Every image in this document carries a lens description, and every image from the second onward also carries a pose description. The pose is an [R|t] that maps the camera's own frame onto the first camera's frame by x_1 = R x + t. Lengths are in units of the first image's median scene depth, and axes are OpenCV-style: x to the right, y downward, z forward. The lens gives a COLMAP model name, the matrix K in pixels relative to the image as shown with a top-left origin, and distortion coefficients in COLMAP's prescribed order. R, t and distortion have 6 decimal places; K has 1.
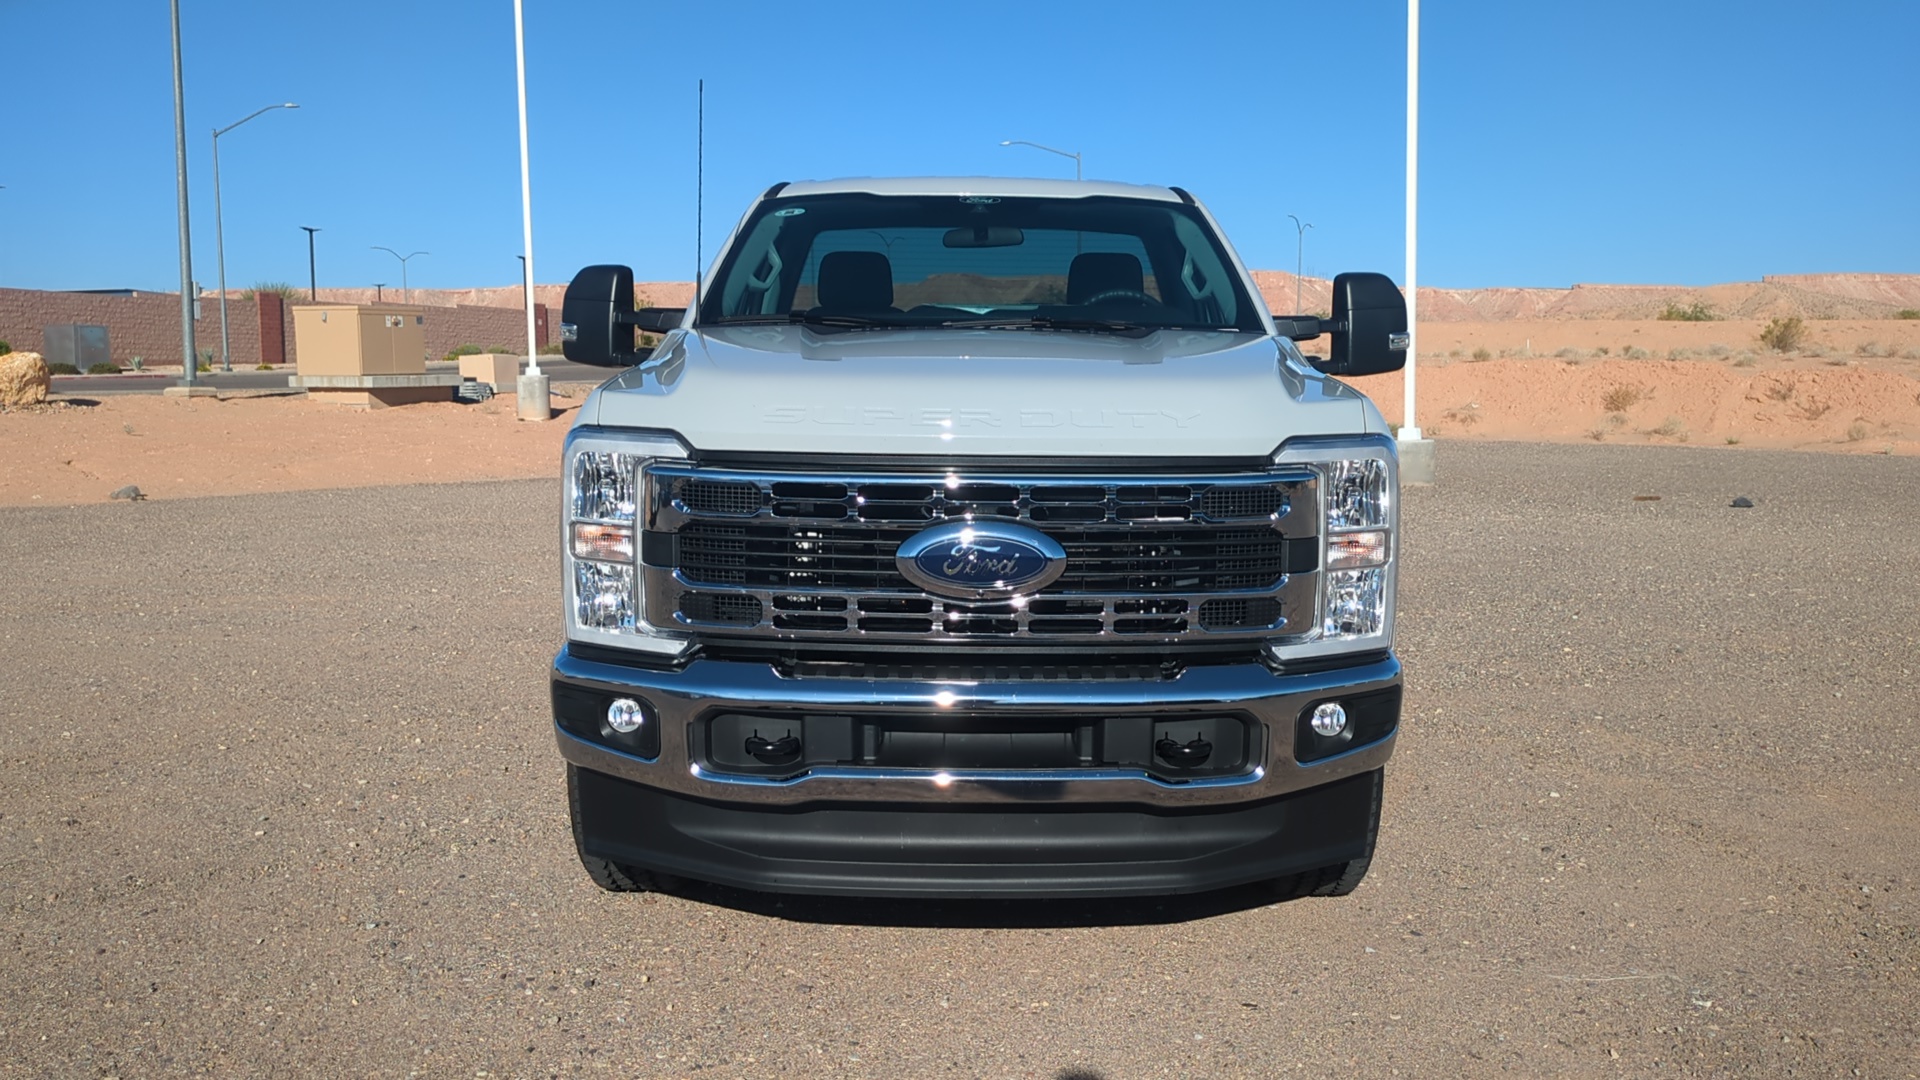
lens RADIAL K [[1652.5, 0, 980.2], [0, 1652.5, 546.3], [0, 0, 1]] dist [0.072335, -0.083014]
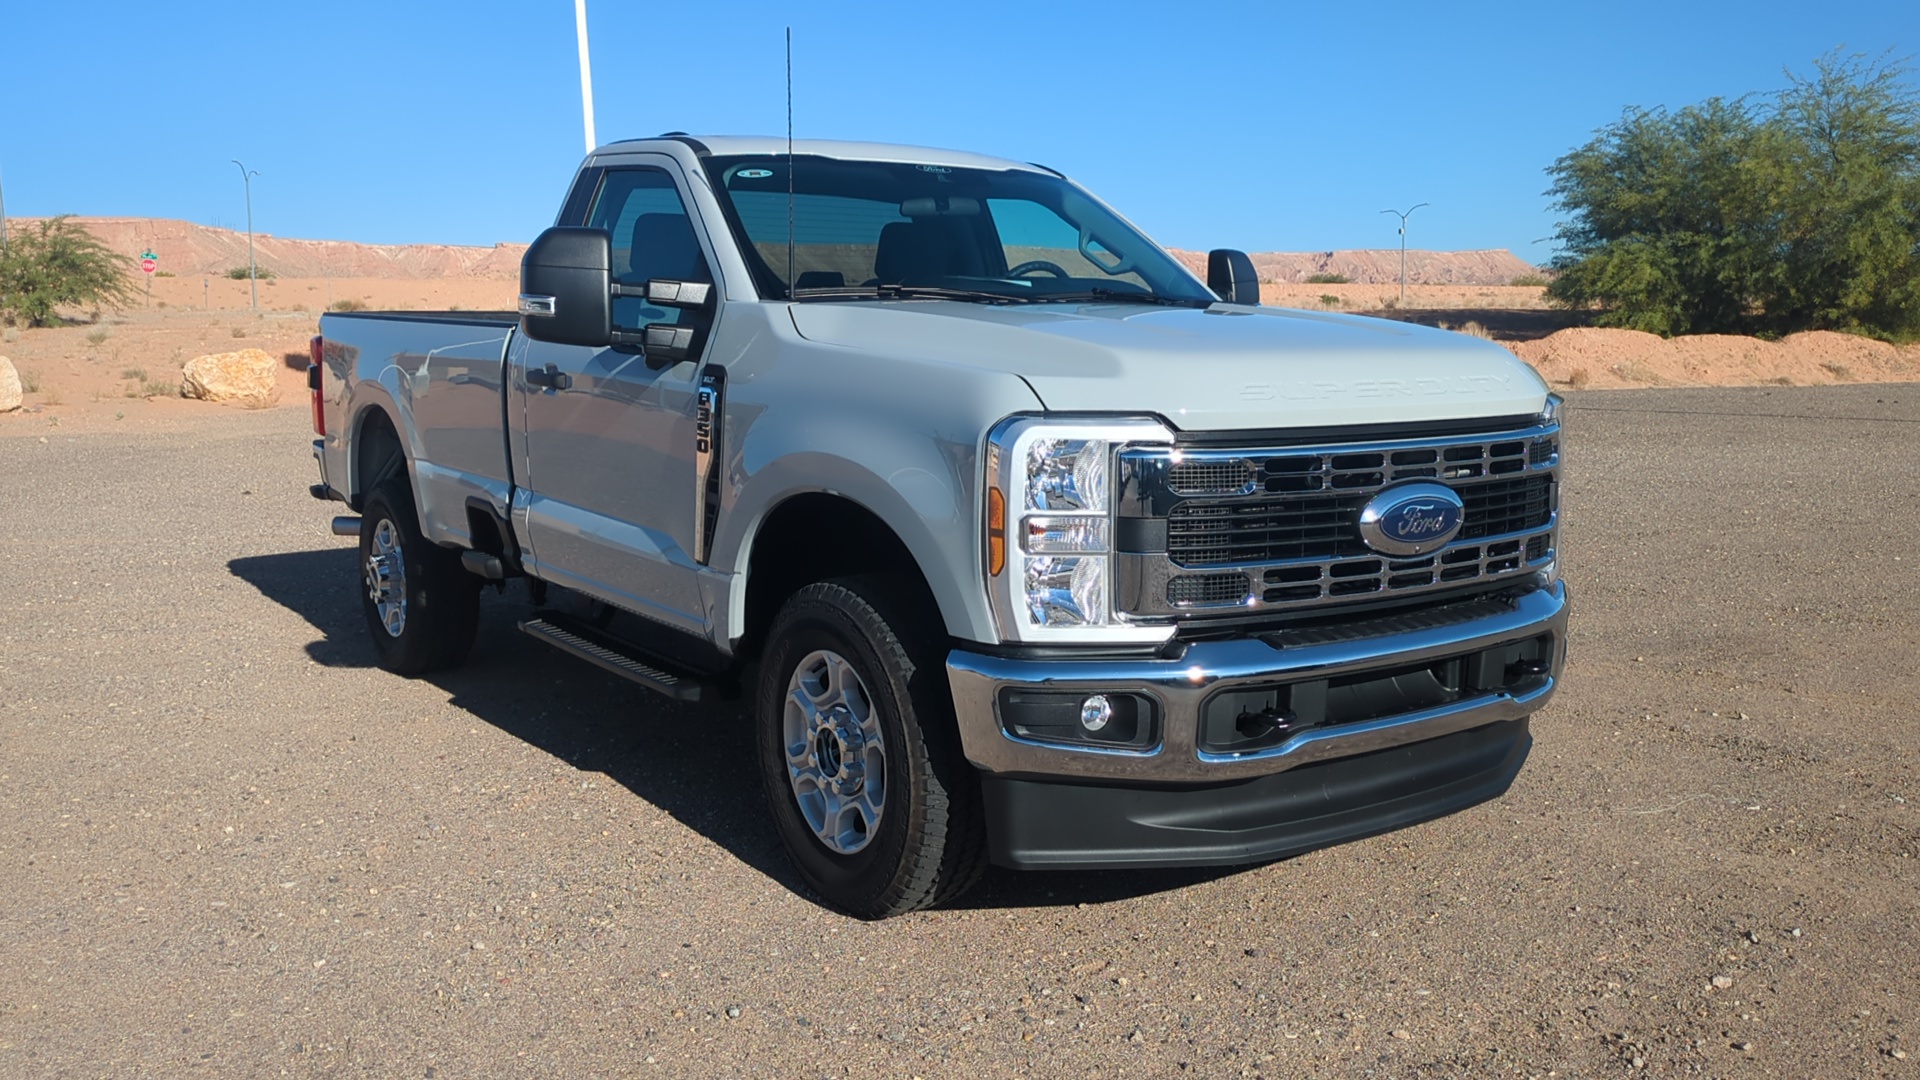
lens RADIAL K [[1652.5, 0, 957.9], [0, 1652.5, 537.7], [0, 0, 1]] dist [0.072335, -0.083014]
pose [[0.815897, -0.086044, 0.571760, -0.843991], [0.074460, 0.996267, 0.043675, -0.048000], [-0.573383, 0.006939, 0.819258, 0.272859]]
